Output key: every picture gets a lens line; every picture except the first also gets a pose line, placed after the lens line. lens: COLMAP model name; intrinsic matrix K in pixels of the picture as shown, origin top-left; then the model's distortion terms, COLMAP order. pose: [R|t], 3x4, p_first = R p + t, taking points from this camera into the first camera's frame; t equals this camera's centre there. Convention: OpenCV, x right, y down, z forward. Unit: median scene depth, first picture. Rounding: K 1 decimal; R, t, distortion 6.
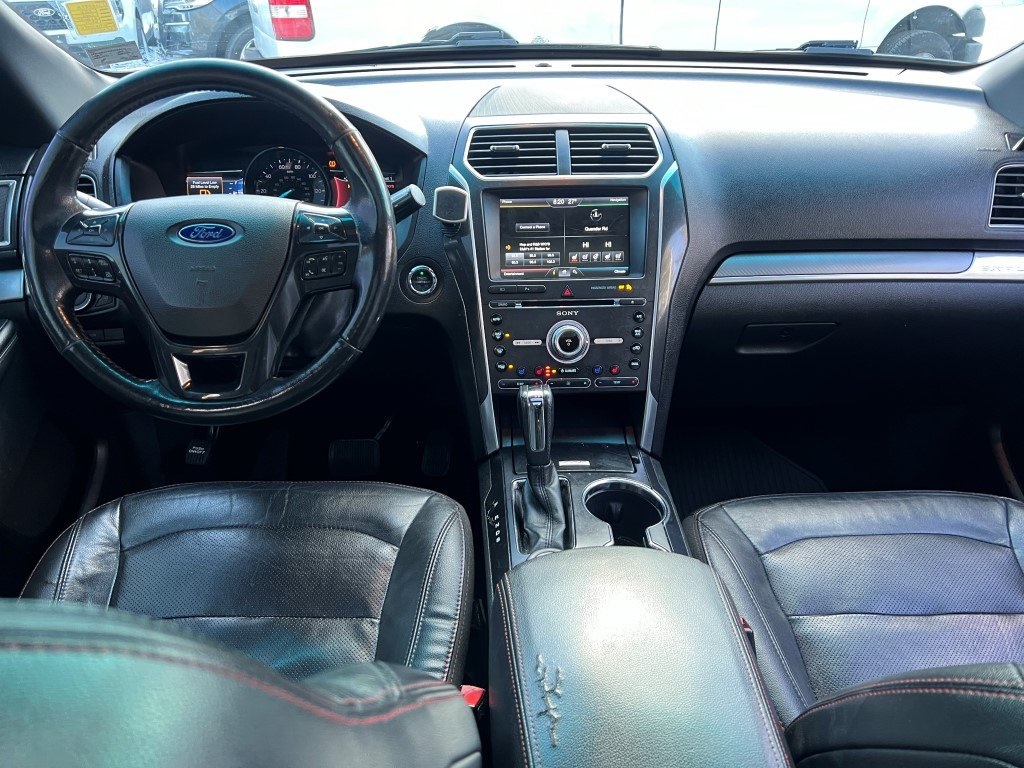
lens RADIAL K [[763.6, 0, 509.2], [0, 763.6, 389.7], [0, 0, 1]] dist [0.053609, -0.051446]
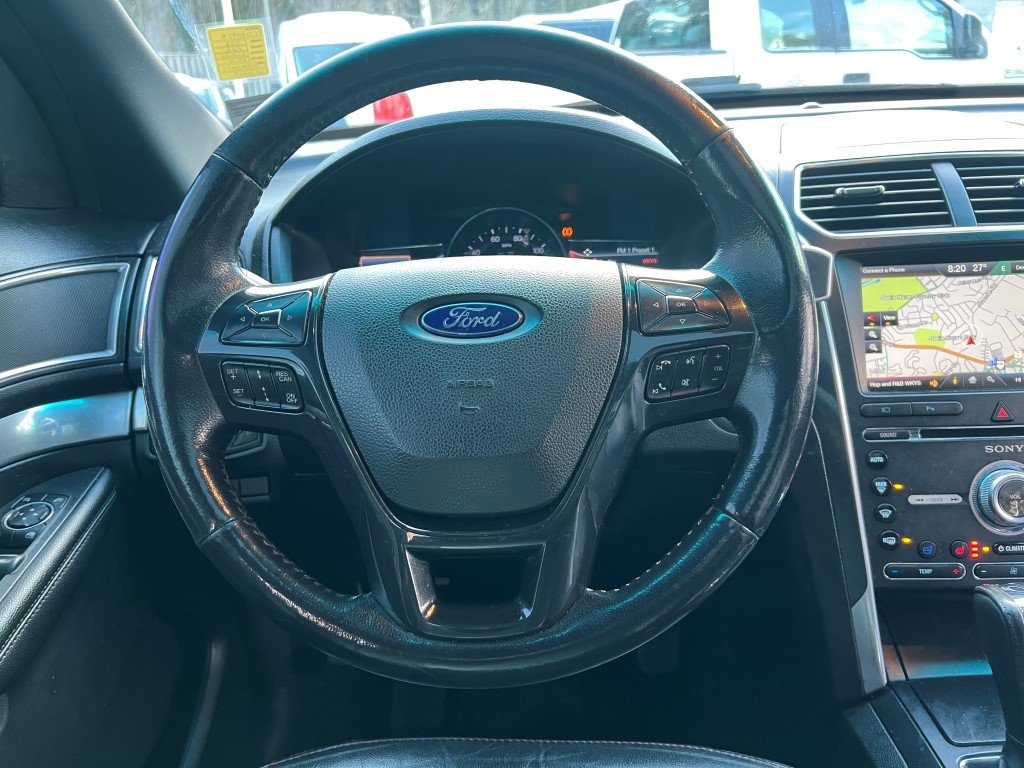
lens RADIAL K [[763.6, 0, 512.2], [0, 763.6, 387.4], [0, 0, 1]] dist [0.053609, -0.051446]
pose [[0.996927, -0.015112, -0.076865, -0.251914], [0.003442, 0.988719, -0.149744, -0.058841], [0.078261, 0.149019, 0.985732, 0.374954]]
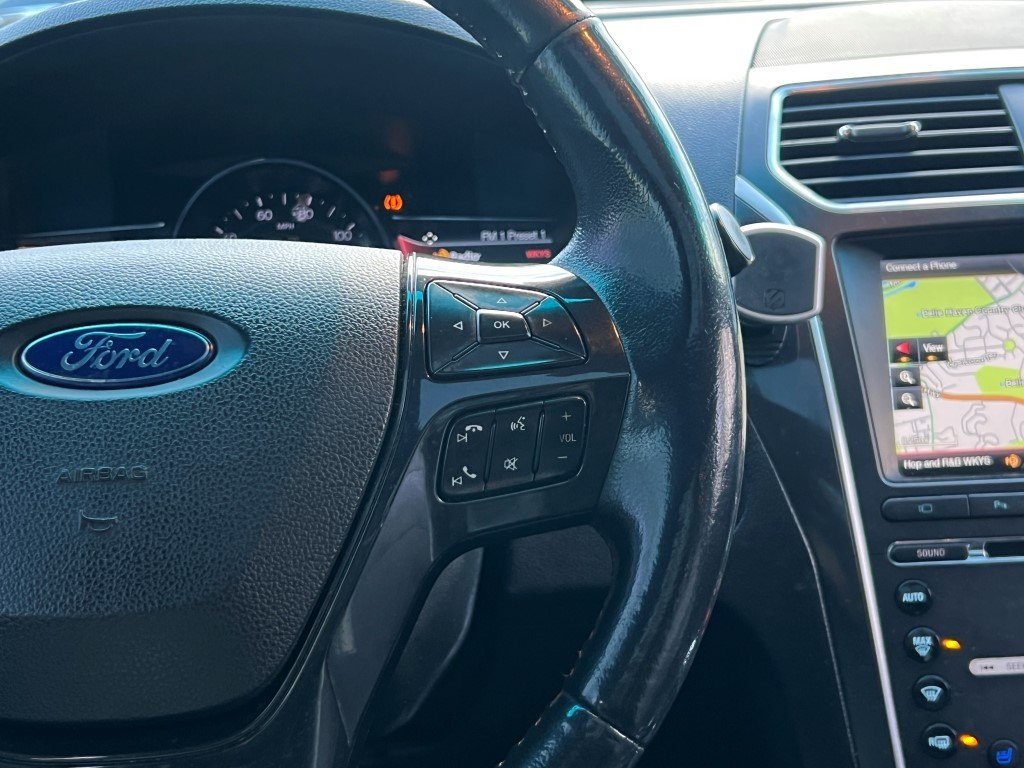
lens RADIAL K [[1338.3, 0, 511.1], [0, 1338.3, 393.6], [0, 0, 1]] dist [0.069706, 0.000000]
pose [[0.999452, -0.032772, -0.004553, -0.188058], [0.031056, 0.976638, -0.212634, -0.058686], [0.011415, 0.212376, 0.977121, 0.394076]]
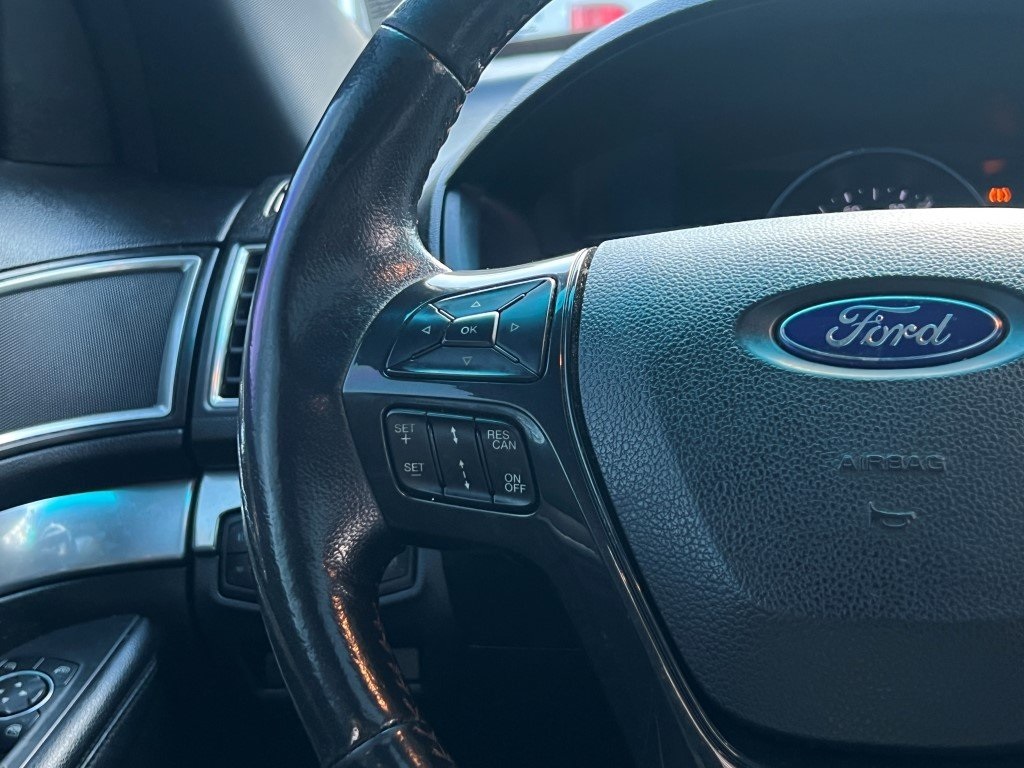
lens RADIAL K [[1338.3, 0, 521.7], [0, 1338.3, 388.9], [0, 0, 1]] dist [0.069706, 0.000000]
pose [[0.963884, -0.005666, -0.266262, -0.304165], [-0.060011, 0.969441, -0.237872, -0.053972], [0.259473, 0.245259, 0.934089, 0.429209]]
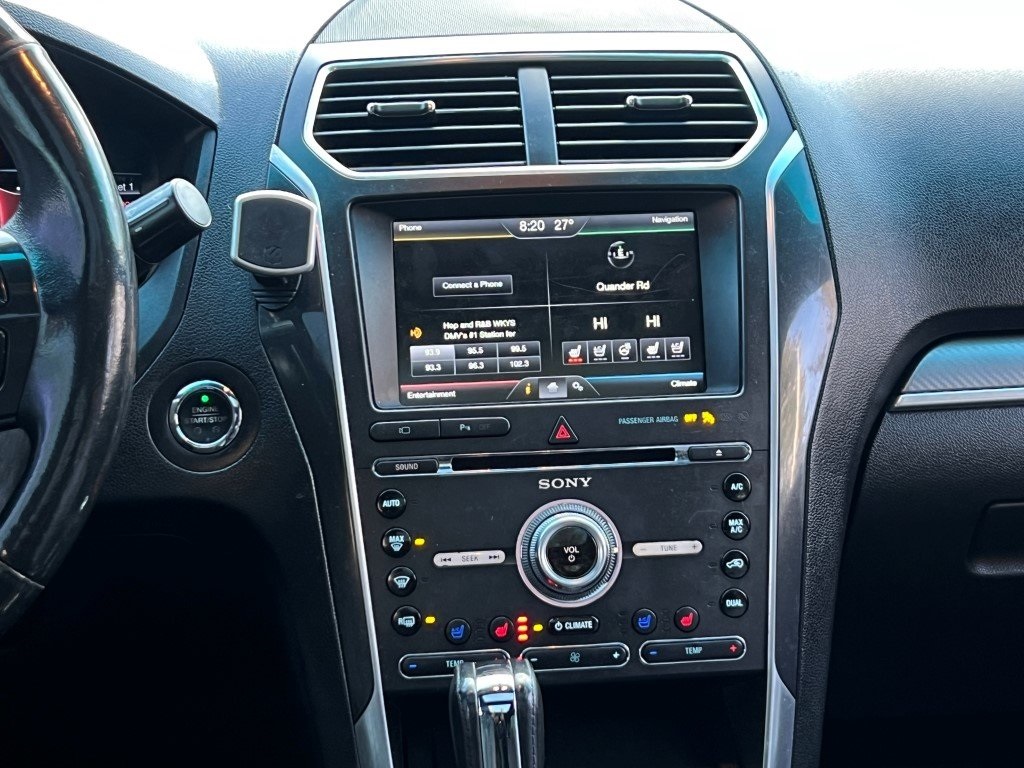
lens RADIAL K [[1693.4, 0, 536.1], [0, 1693.4, 384.0], [0, 0, 1]] dist [0.147955, 0.000000]
pose [[0.996965, -0.026451, 0.073226, -0.004594], [0.039775, 0.981560, -0.186973, 0.017059], [-0.066930, 0.189318, 0.979632, 0.095911]]
